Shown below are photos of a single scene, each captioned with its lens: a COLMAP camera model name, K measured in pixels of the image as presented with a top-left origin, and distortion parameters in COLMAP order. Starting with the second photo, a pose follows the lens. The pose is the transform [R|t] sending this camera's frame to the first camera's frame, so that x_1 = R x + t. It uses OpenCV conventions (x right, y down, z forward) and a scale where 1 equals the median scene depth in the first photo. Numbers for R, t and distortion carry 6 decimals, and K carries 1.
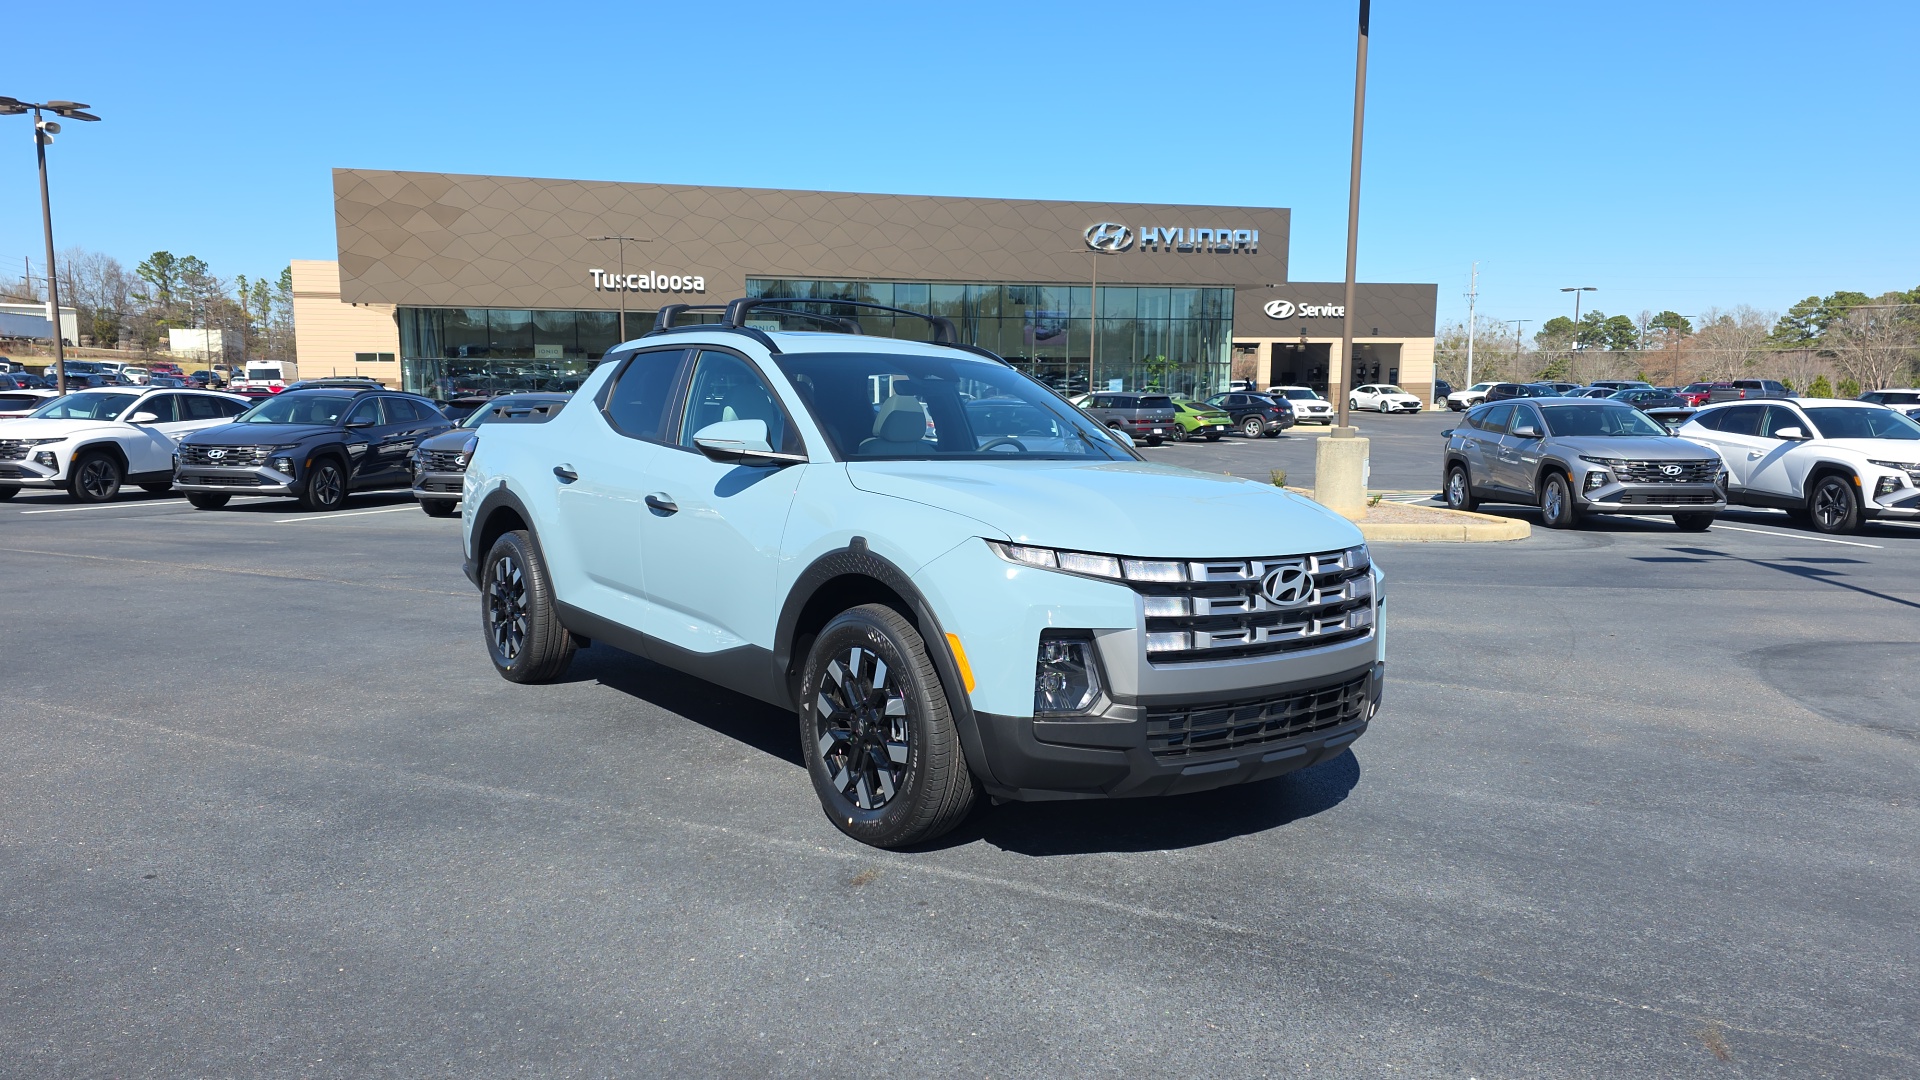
lens RADIAL K [[1319.1, 0, 952.1], [0, 1319.1, 541.7], [0, 0, 1]] dist [0.061509, -0.061720]
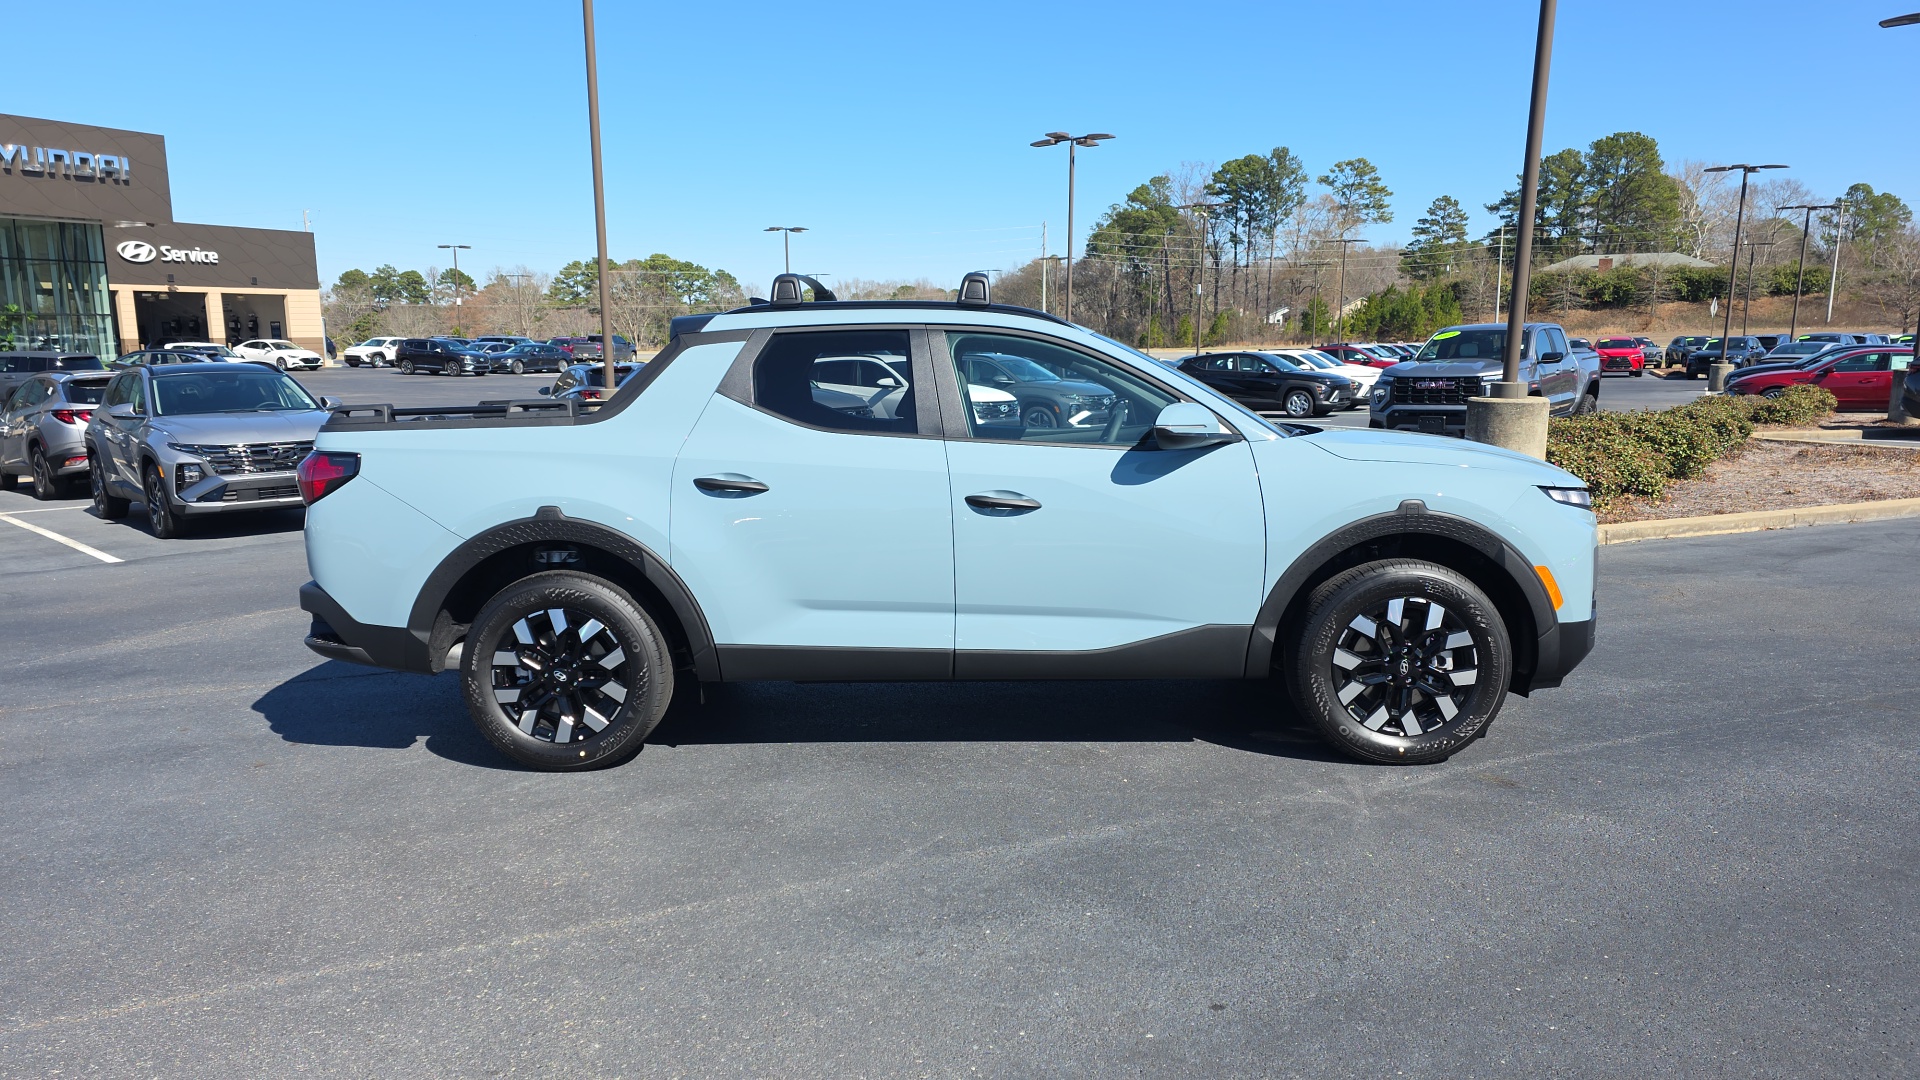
lens RADIAL K [[1319.1, 0, 949.6], [0, 1319.1, 541.4], [0, 0, 1]] dist [0.061509, -0.061720]
pose [[0.630610, -0.124815, 0.765998, -0.109742], [0.097404, 0.991907, 0.081437, -0.009311], [-0.769963, 0.023257, 0.637664, 0.051903]]
